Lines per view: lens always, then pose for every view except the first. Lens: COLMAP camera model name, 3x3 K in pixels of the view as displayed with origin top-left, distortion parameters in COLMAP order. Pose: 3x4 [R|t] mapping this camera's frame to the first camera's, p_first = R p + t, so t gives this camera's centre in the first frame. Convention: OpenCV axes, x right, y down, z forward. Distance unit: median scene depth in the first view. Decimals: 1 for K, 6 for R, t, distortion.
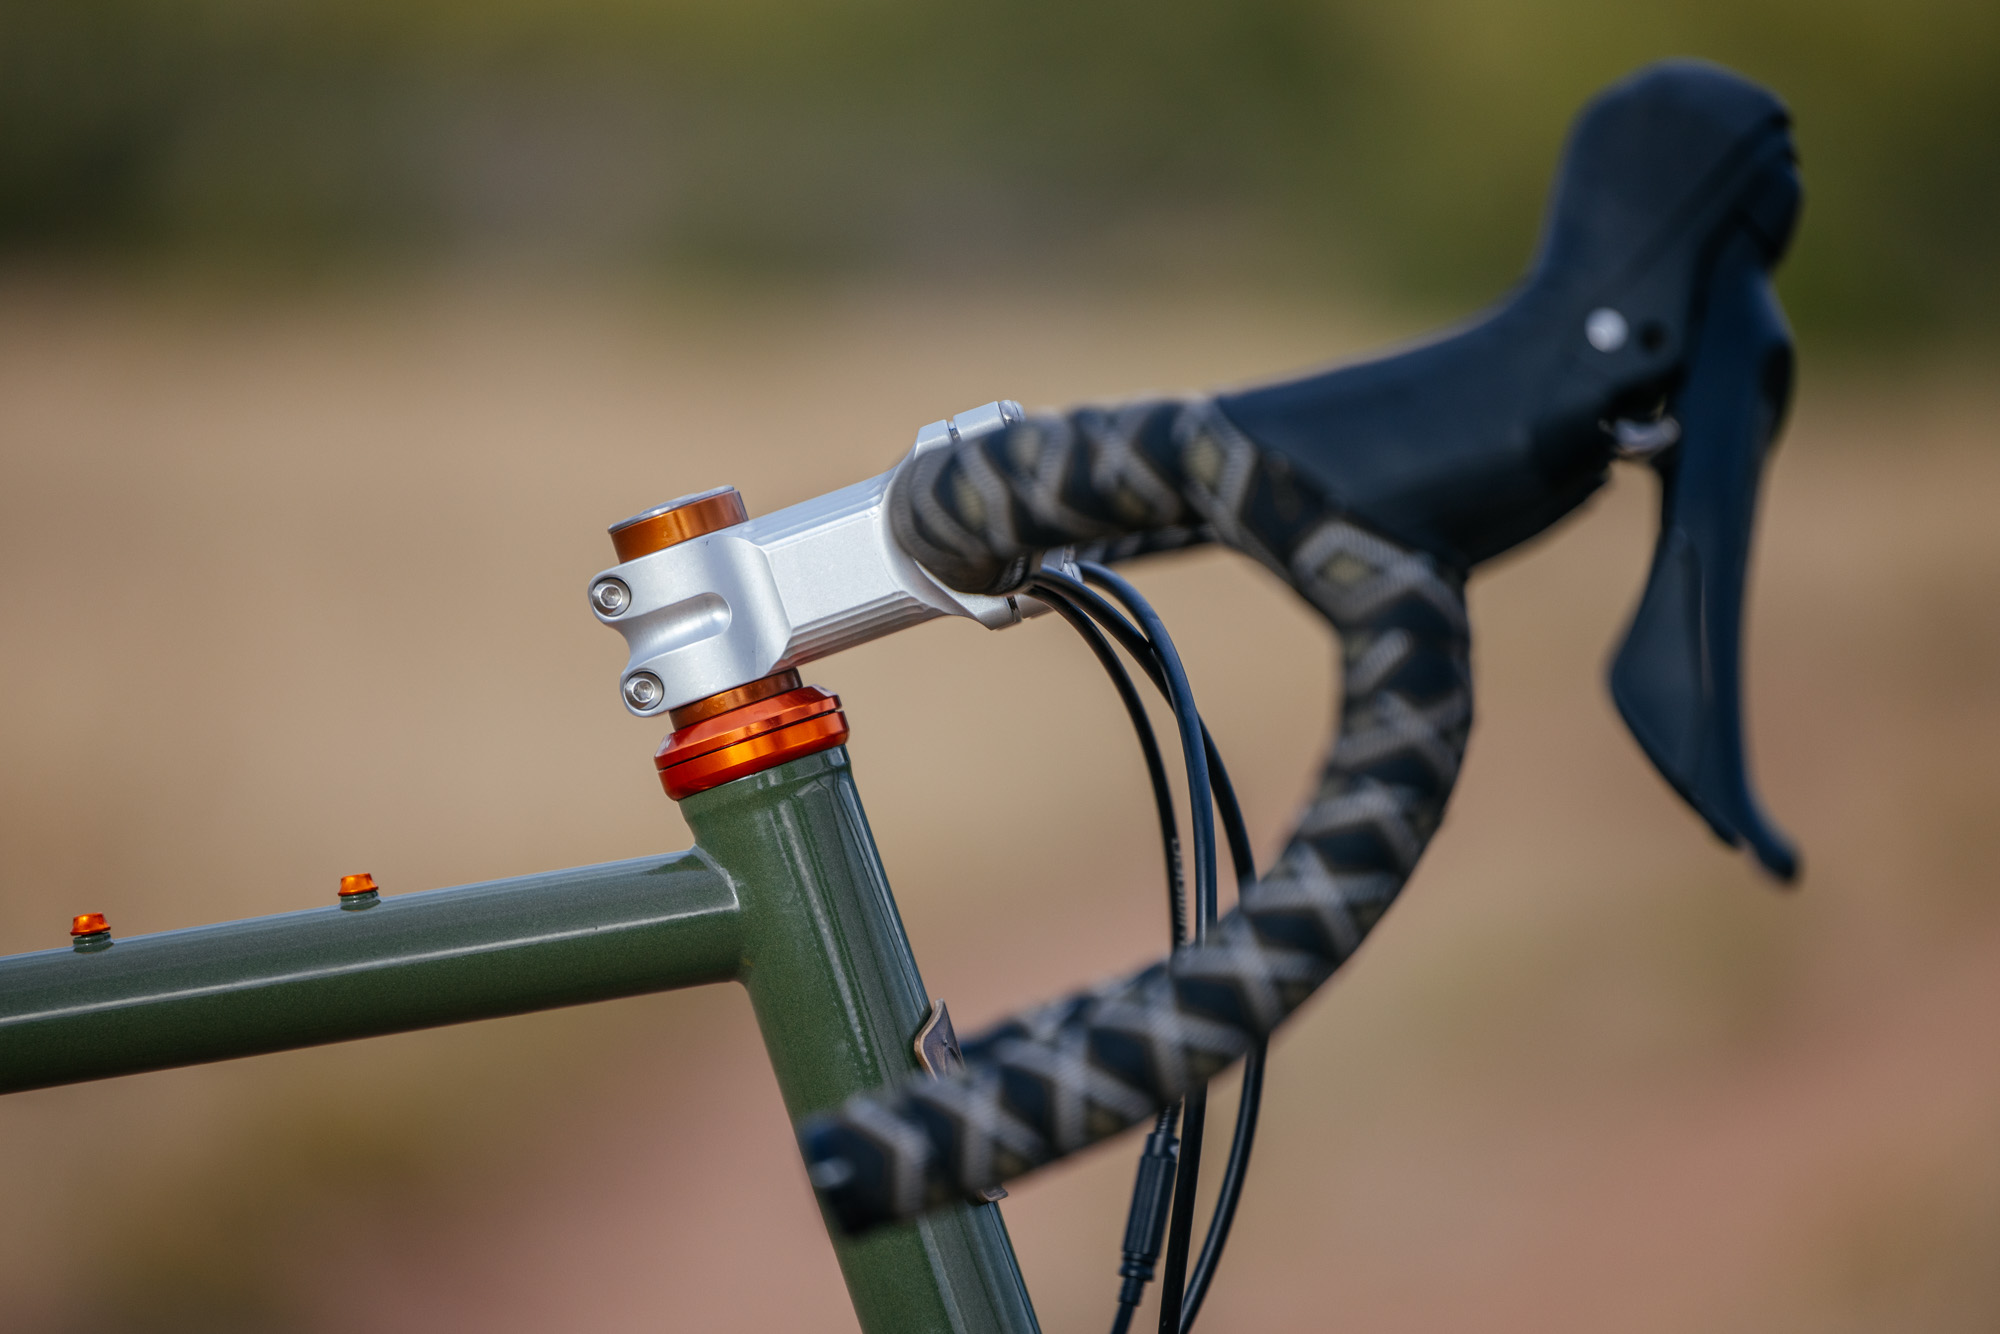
lens RADIAL K [[11212.6, 0, 999.1], [0, 11212.6, 668.8], [0, 0, 1]] dist [0.024381, 0.000000]
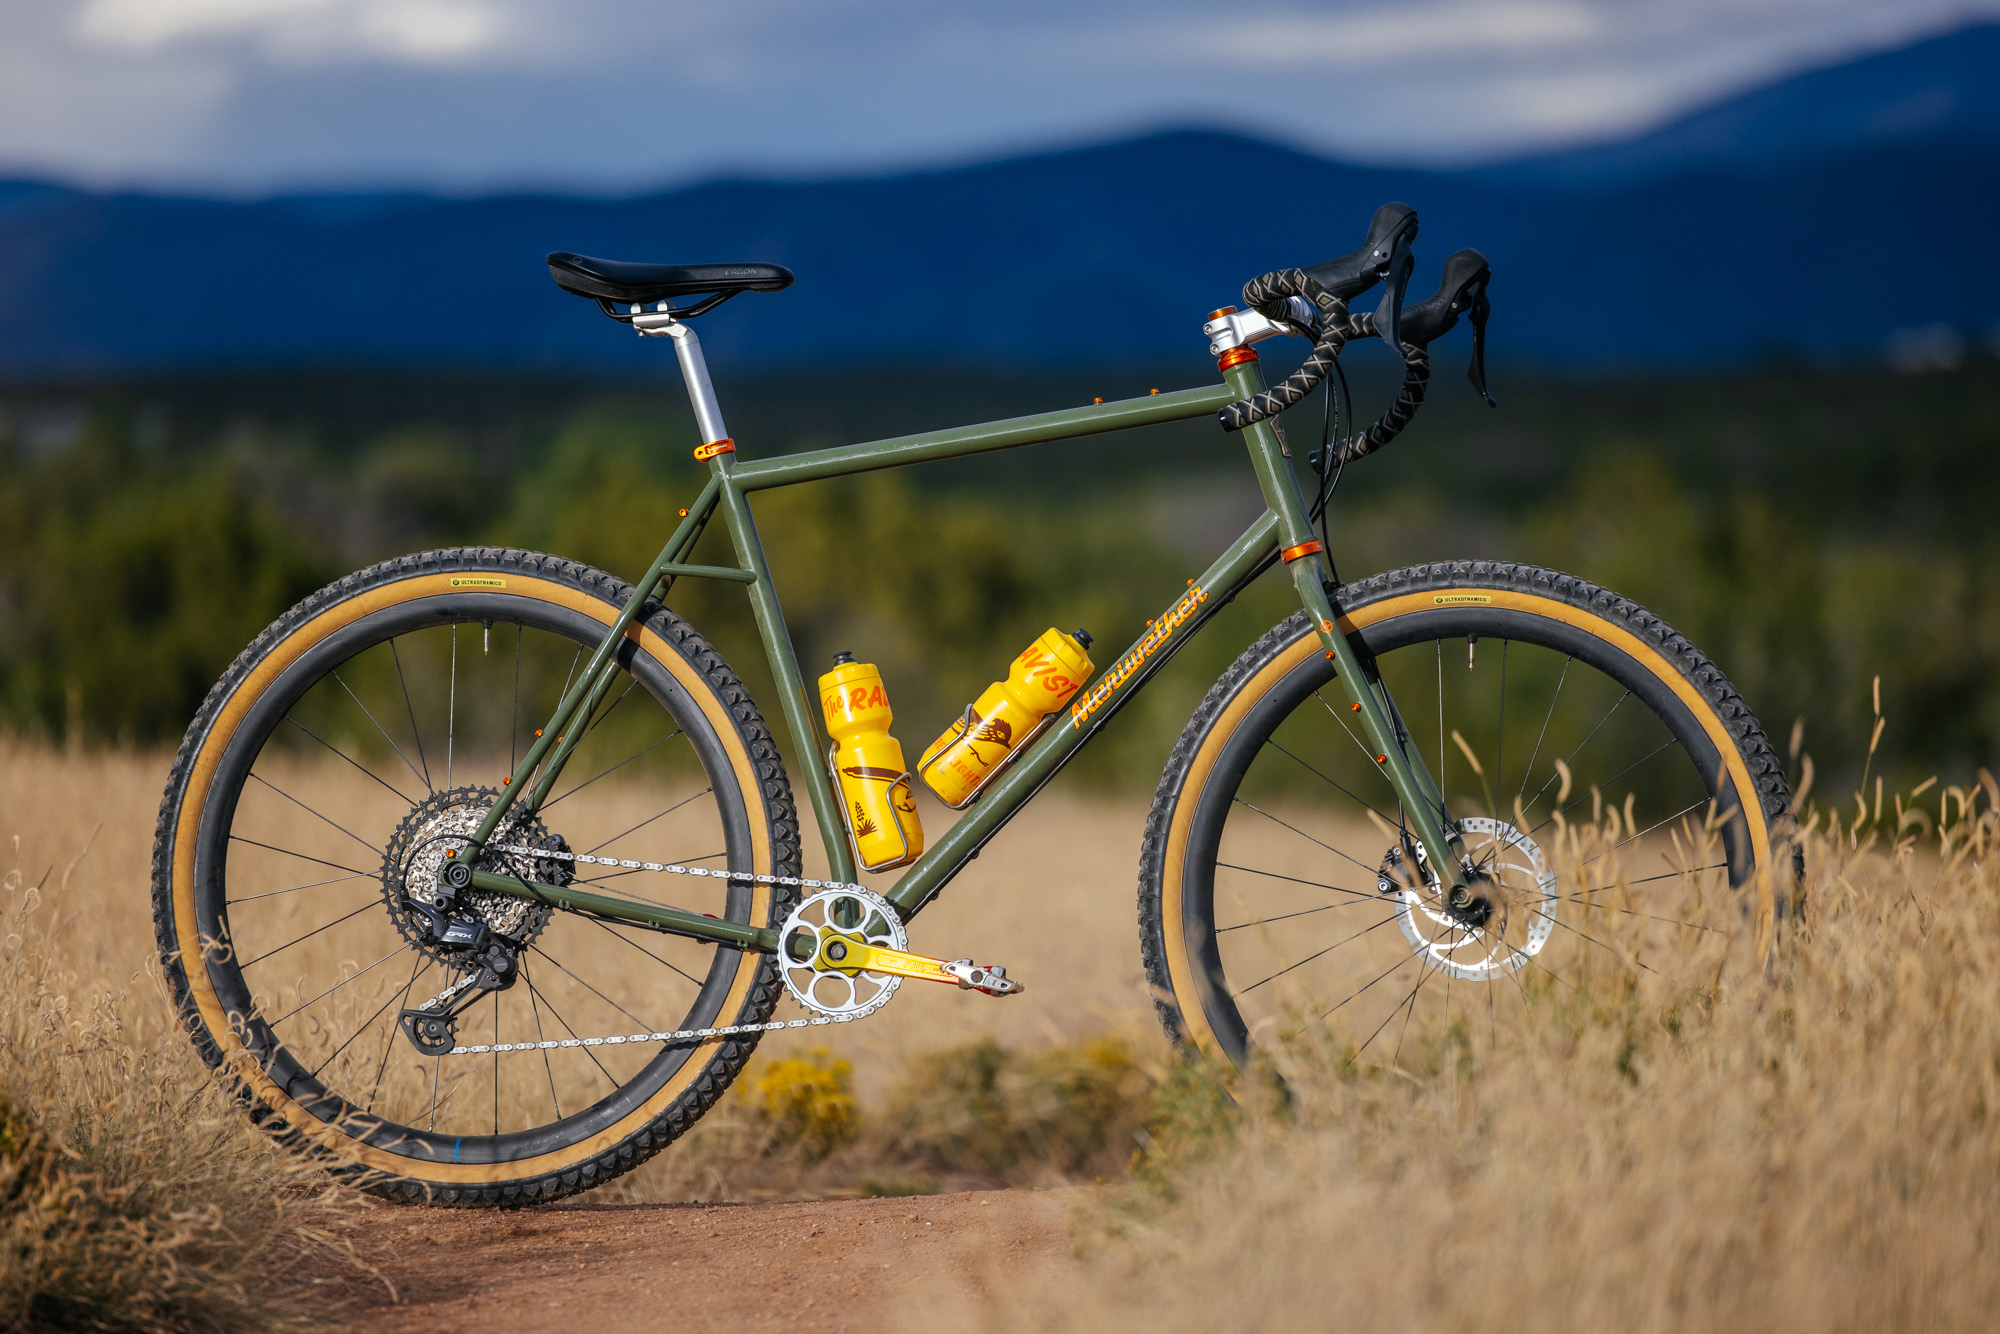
lens RADIAL K [[11212.6, 0, 995.2], [0, 11212.6, 669.3], [0, 0, 1]] dist [0.024381, 0.000000]
pose [[0.987670, -0.001770, -0.156541, 0.623534], [-0.008285, 0.997944, -0.063552, 0.443015], [0.156332, 0.064065, 0.985625, -3.698371]]
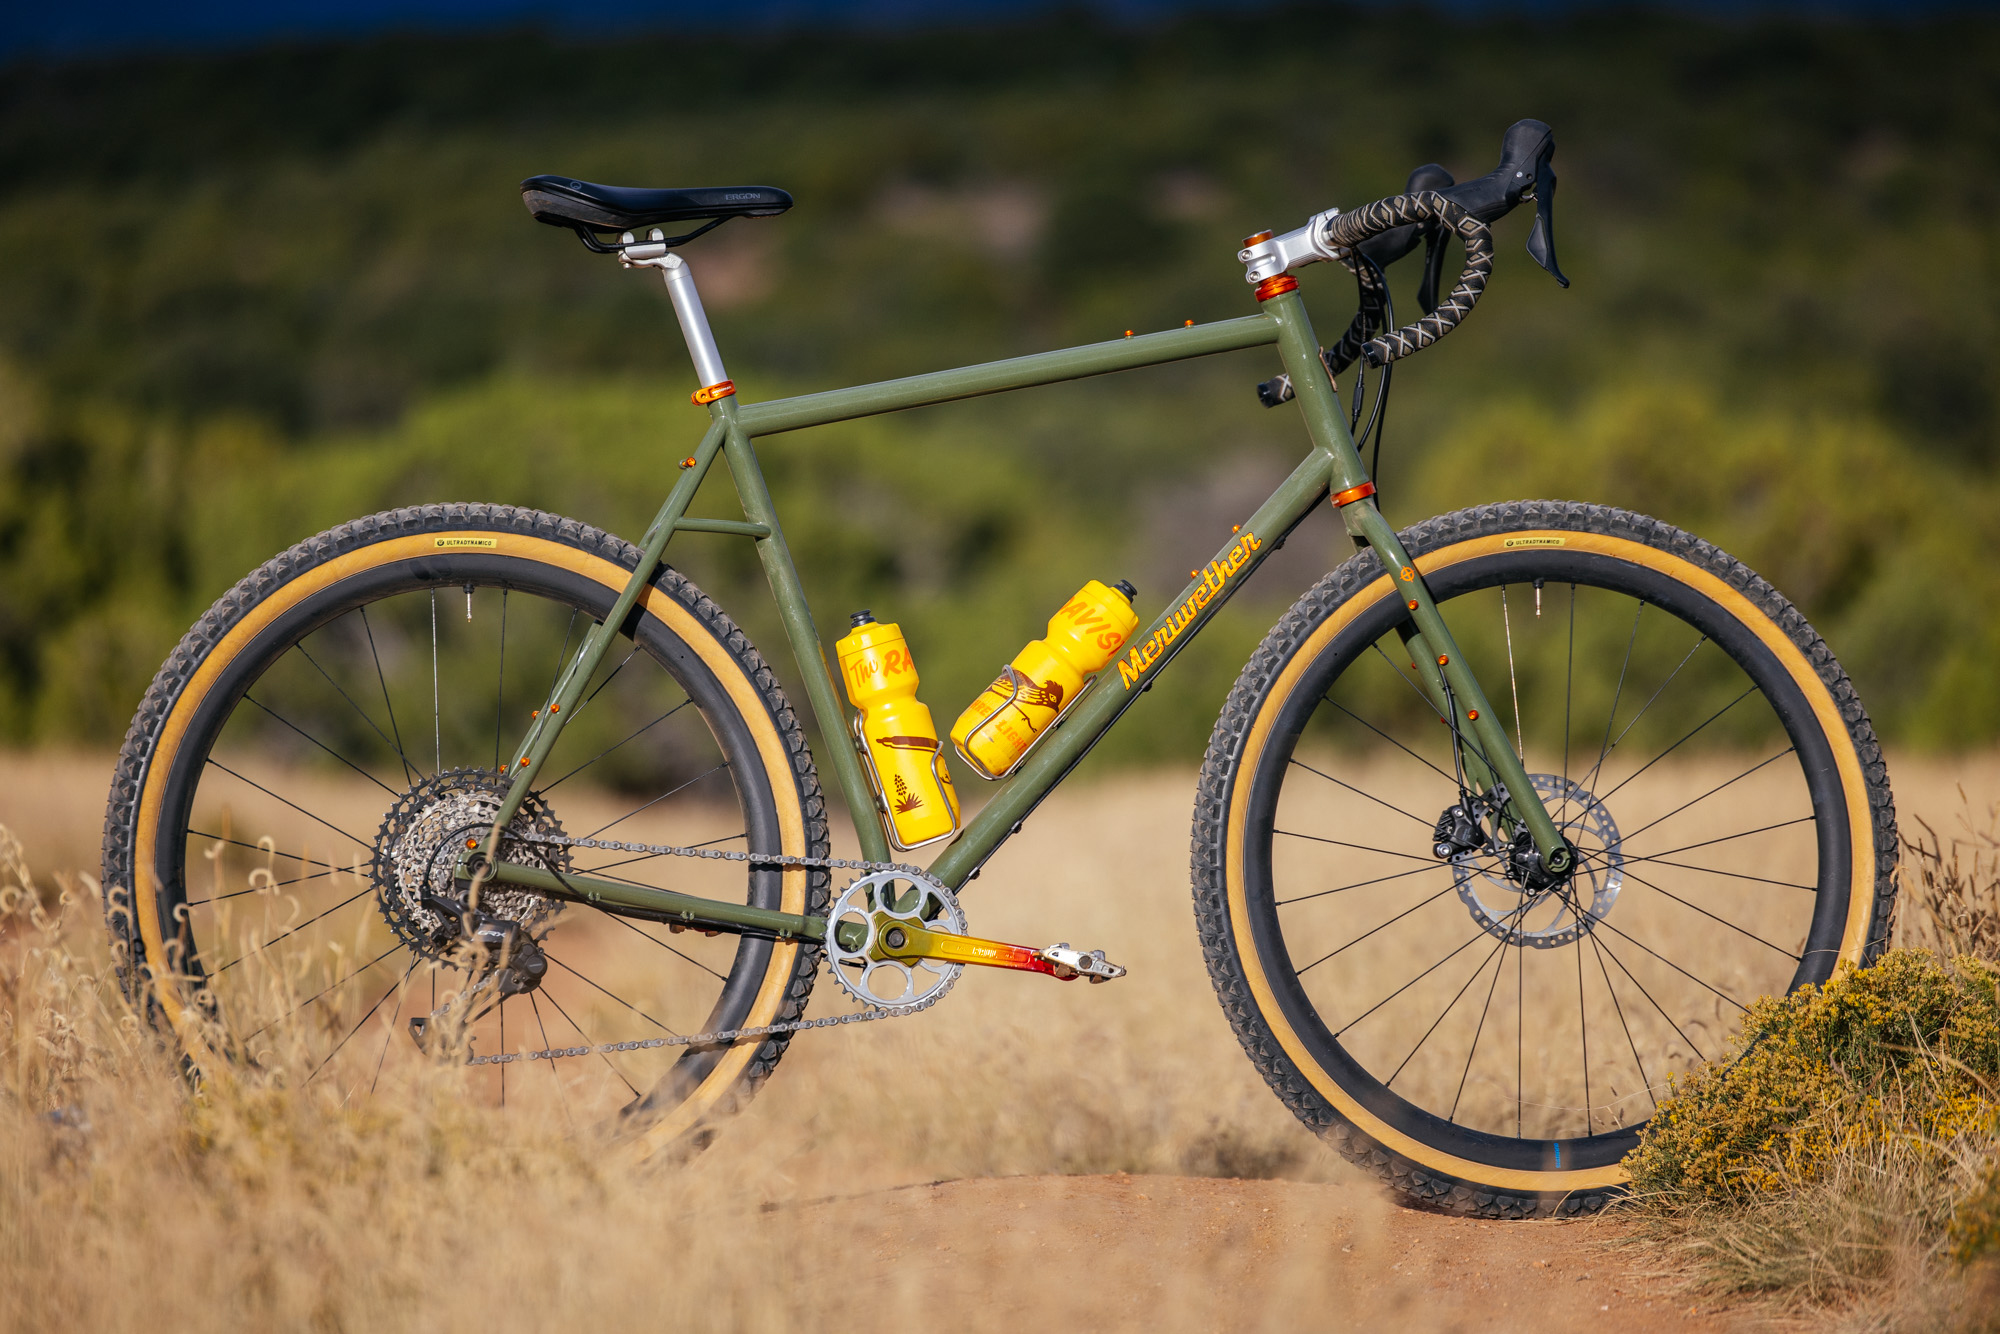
lens RADIAL K [[11212.6, 0, 1005.0], [0, 11212.6, 670.0], [0, 0, 1]] dist [0.024381, 0.000000]
pose [[0.976506, -0.023165, 0.214244, -1.082334], [0.032967, 0.998561, -0.042291, 0.341735], [-0.212956, 0.048360, 0.975864, -3.278169]]
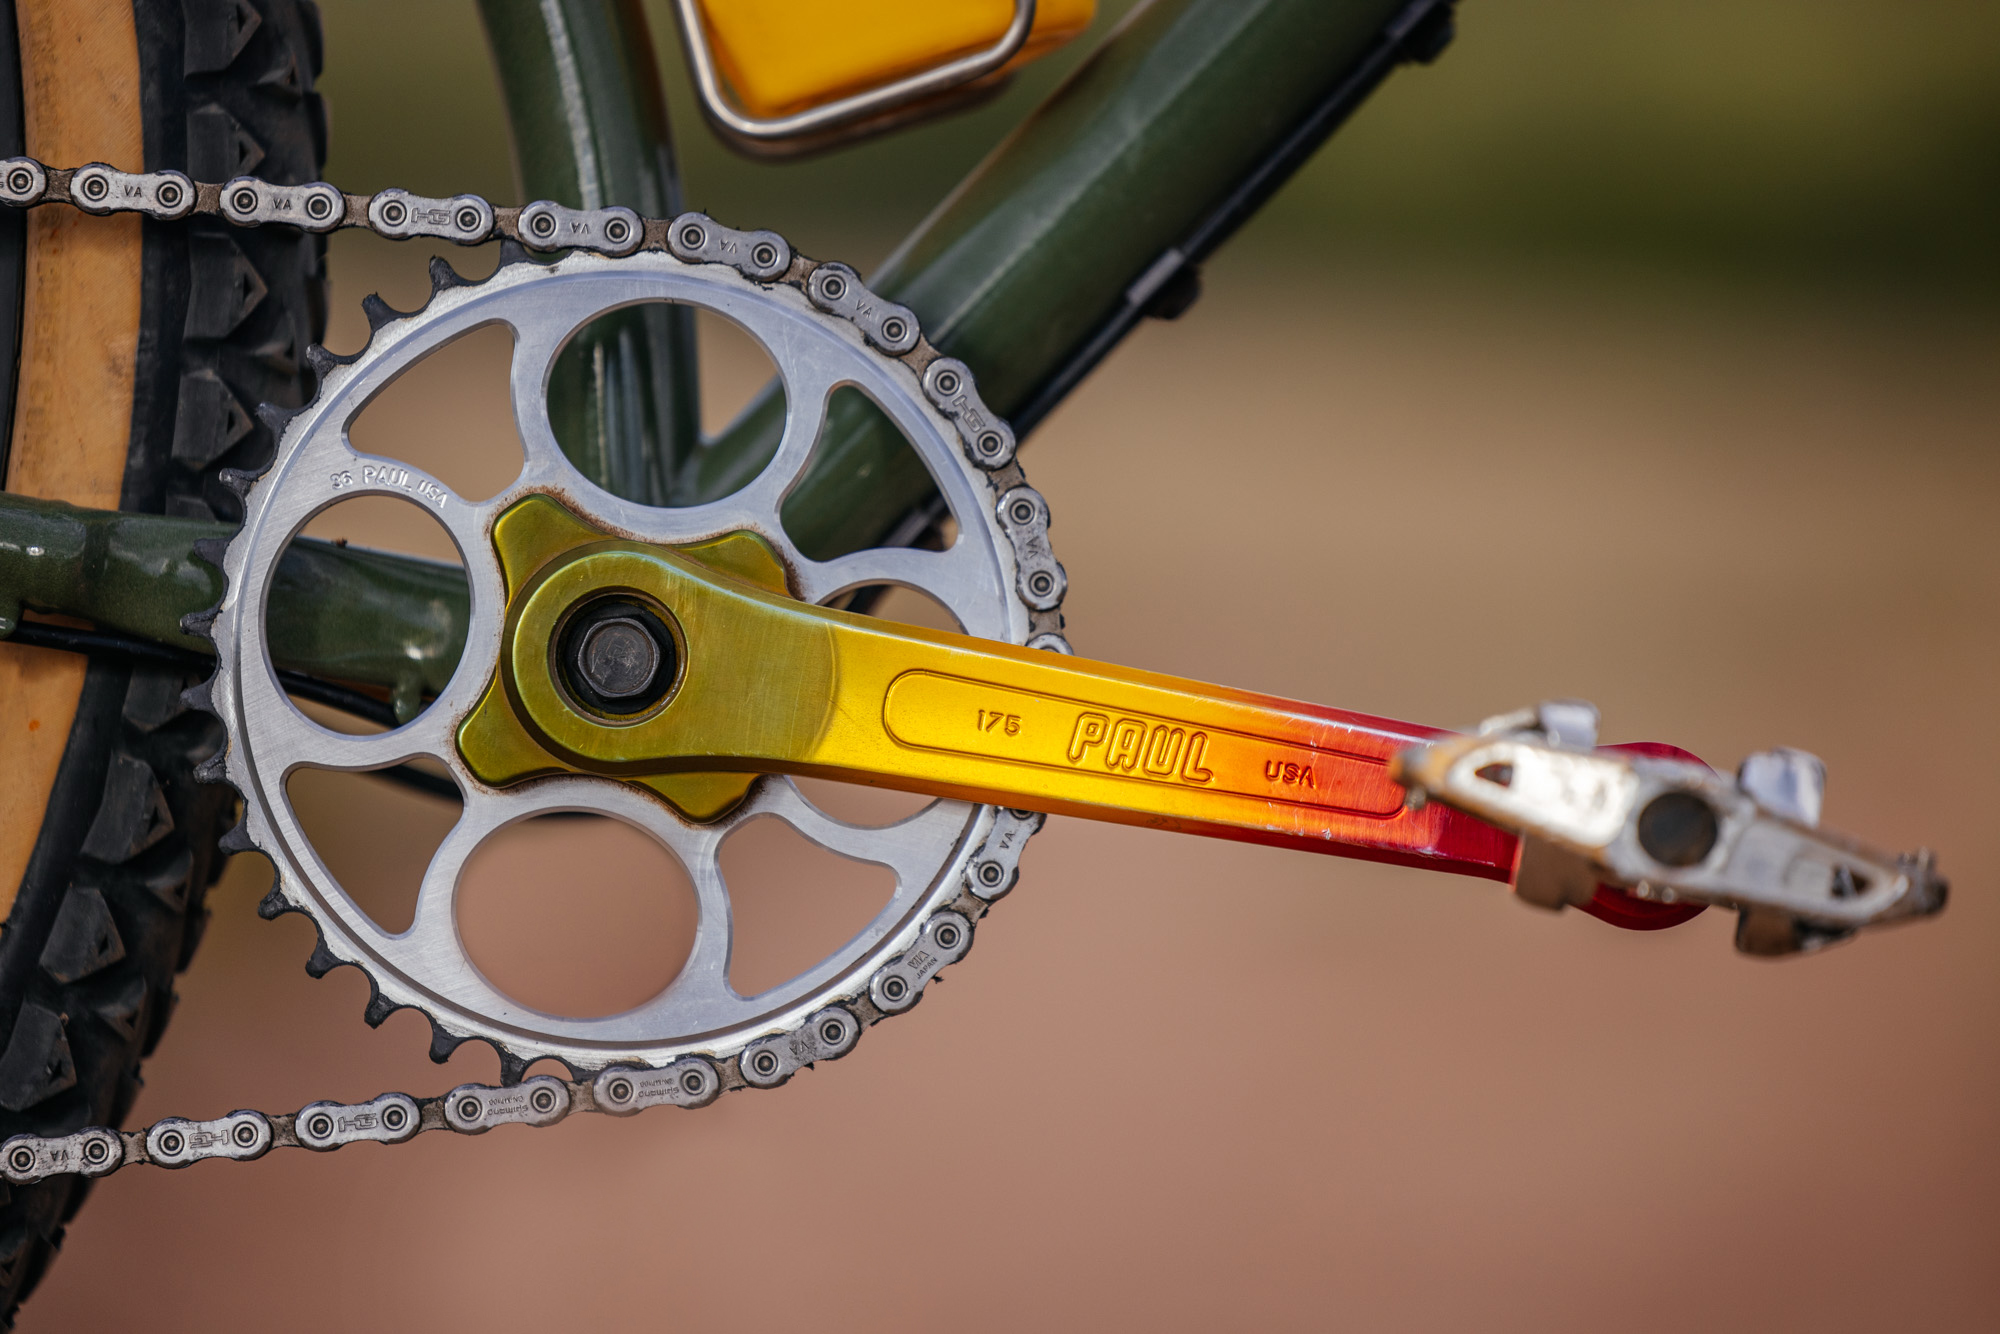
lens RADIAL K [[11212.6, 0, 999.2], [0, 11212.6, 666.5], [0, 0, 1]] dist [0.024381, 0.000000]
pose [[0.999823, -0.006445, 0.017649, -0.177897], [0.006749, 0.999829, -0.017210, 0.273671], [-0.017535, 0.017326, 0.999696, 0.264702]]
